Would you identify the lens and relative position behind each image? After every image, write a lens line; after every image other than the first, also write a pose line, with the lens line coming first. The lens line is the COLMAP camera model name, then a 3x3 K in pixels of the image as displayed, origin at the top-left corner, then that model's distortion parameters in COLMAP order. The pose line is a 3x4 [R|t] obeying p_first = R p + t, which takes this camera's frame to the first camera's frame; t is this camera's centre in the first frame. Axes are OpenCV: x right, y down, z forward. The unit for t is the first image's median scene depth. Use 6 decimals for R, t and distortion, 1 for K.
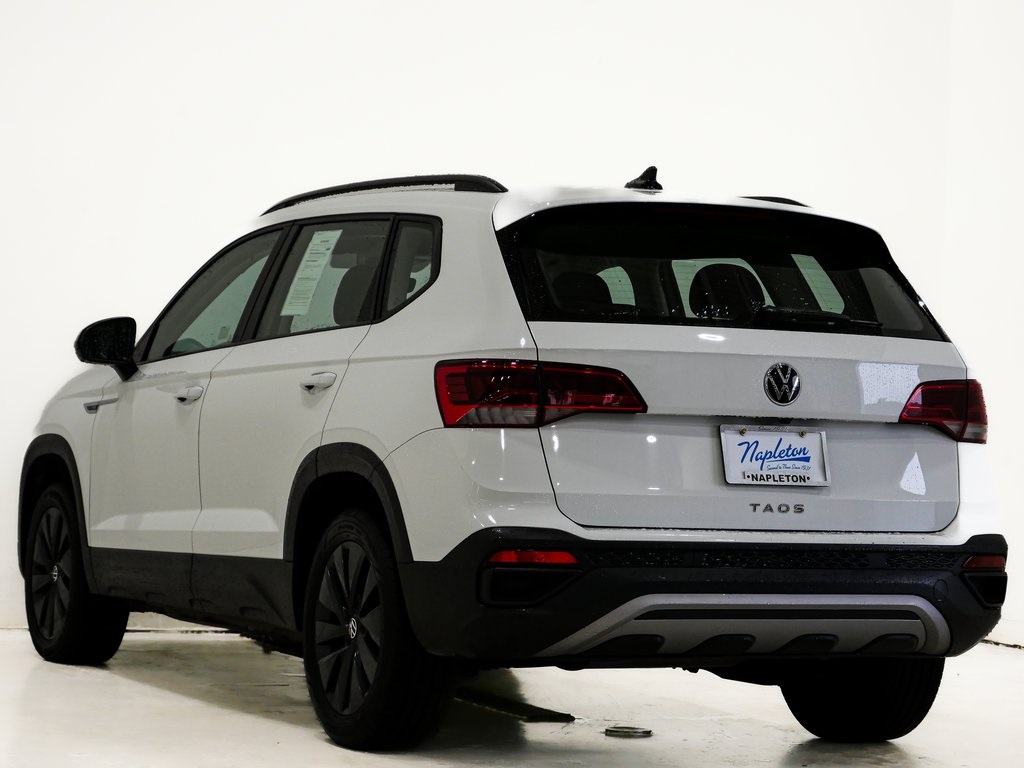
lens RADIAL K [[2773.8, 0, 512.0], [0, 2773.8, 384.0], [0, 0, 1]] dist [0.074180, -0.043551]
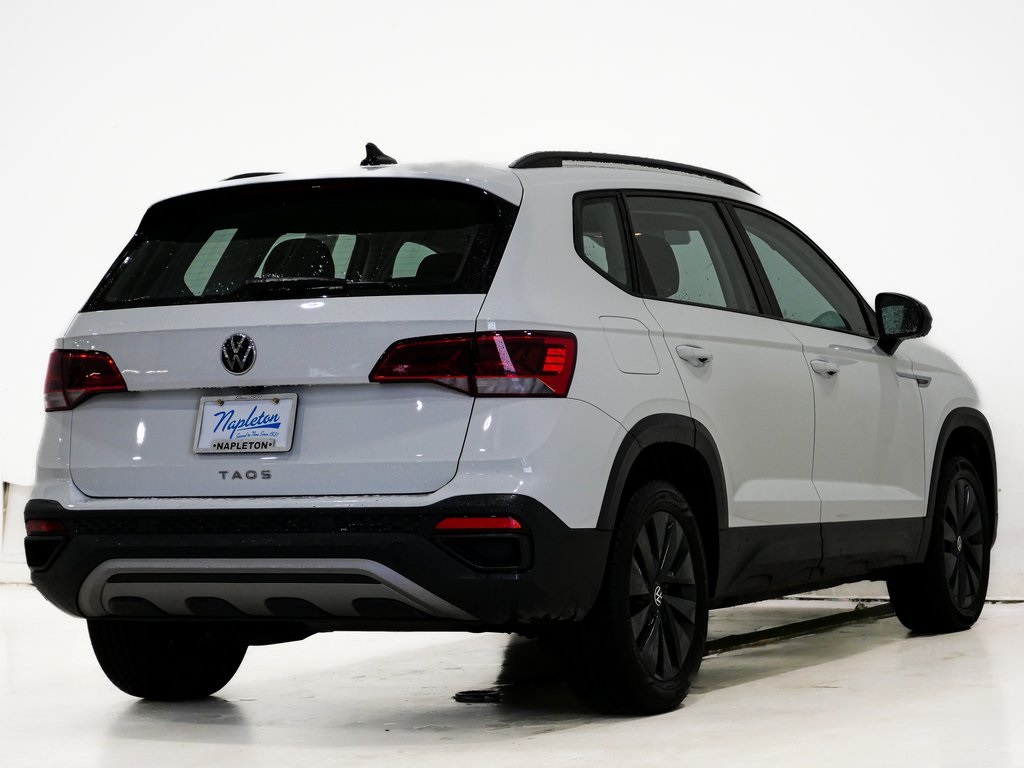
lens RADIAL K [[2759.8, 0, 512.0], [0, 2759.8, 384.0], [0, 0, 1]] dist [-0.074793, -0.100119]
pose [[0.611251, -0.054691, -0.789544, 0.962039], [0.060533, 0.997918, -0.022261, 0.039855], [0.789118, -0.034187, 0.613289, 0.452972]]
